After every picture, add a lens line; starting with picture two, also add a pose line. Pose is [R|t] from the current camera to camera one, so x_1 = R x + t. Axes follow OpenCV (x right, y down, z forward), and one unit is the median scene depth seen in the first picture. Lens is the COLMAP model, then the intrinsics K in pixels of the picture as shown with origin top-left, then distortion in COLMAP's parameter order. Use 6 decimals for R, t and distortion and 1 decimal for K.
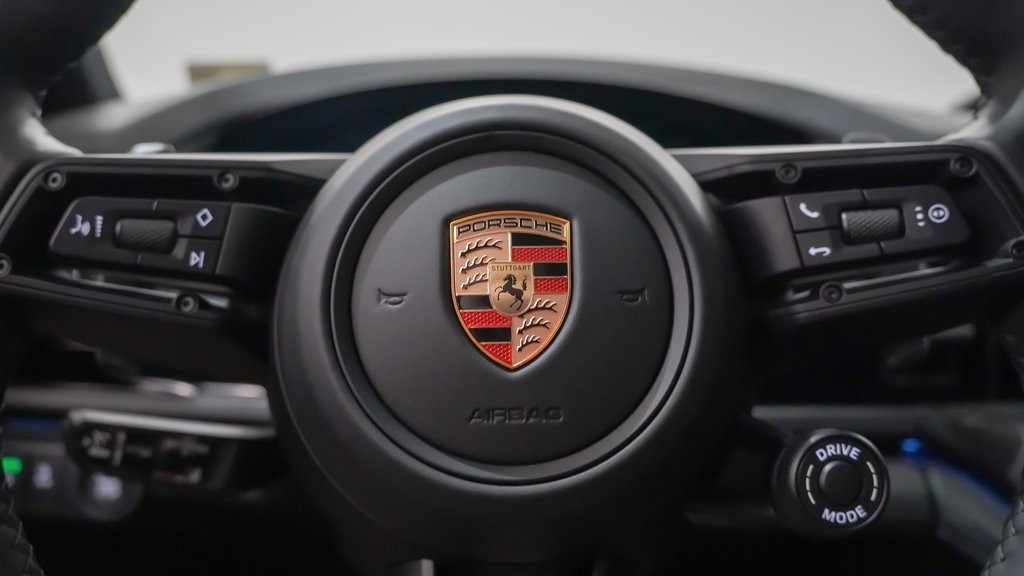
lens RADIAL K [[824.3, 0, 505.9], [0, 824.3, 285.3], [0, 0, 1]] dist [-0.182137, 0.073325]
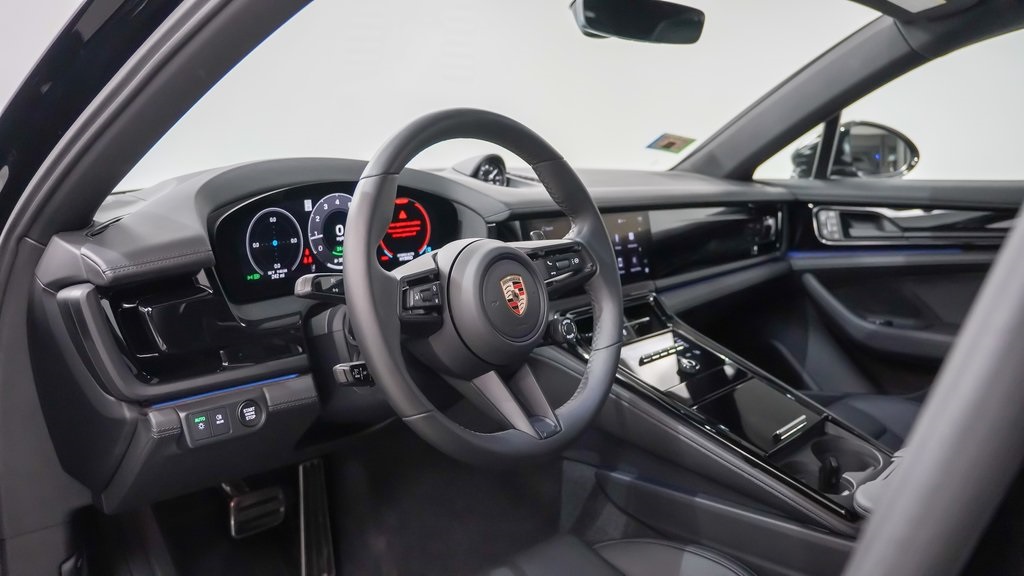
lens RADIAL K [[824.3, 0, 513.3], [0, 824.3, 290.5], [0, 0, 1]] dist [-0.182137, 0.073325]
pose [[0.667869, -0.155175, 0.727923, -2.788574], [0.072970, 0.986964, 0.143446, -0.571448], [-0.740693, -0.042687, 0.670486, -1.623669]]
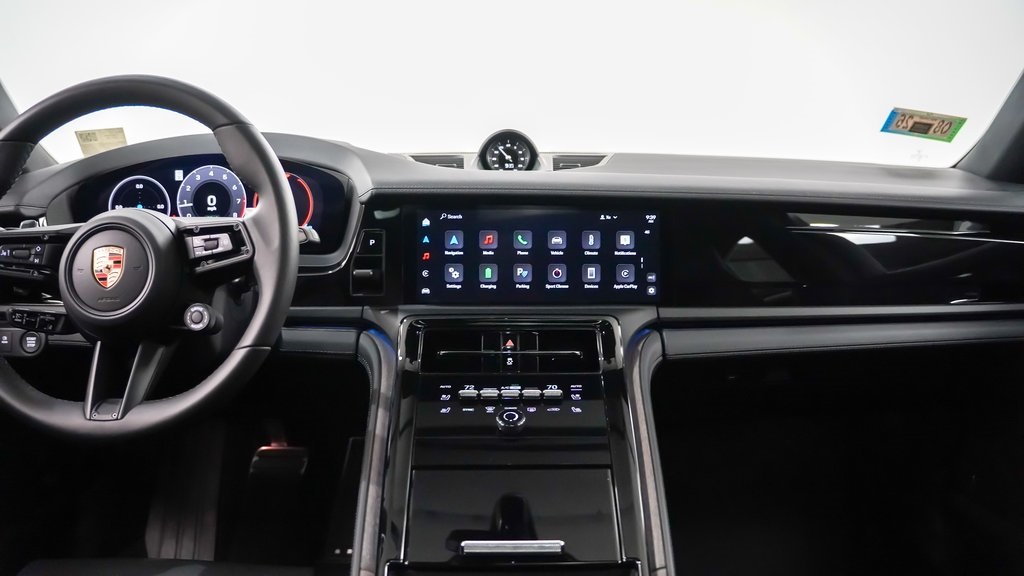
lens RADIAL K [[824.3, 0, 514.8], [0, 824.3, 292.1], [0, 0, 1]] dist [-0.182137, 0.073325]
pose [[0.999625, -0.025996, 0.008628, 1.780649], [0.025092, 0.995435, 0.092089, -0.164338], [-0.010983, -0.091838, 0.995713, -2.578733]]
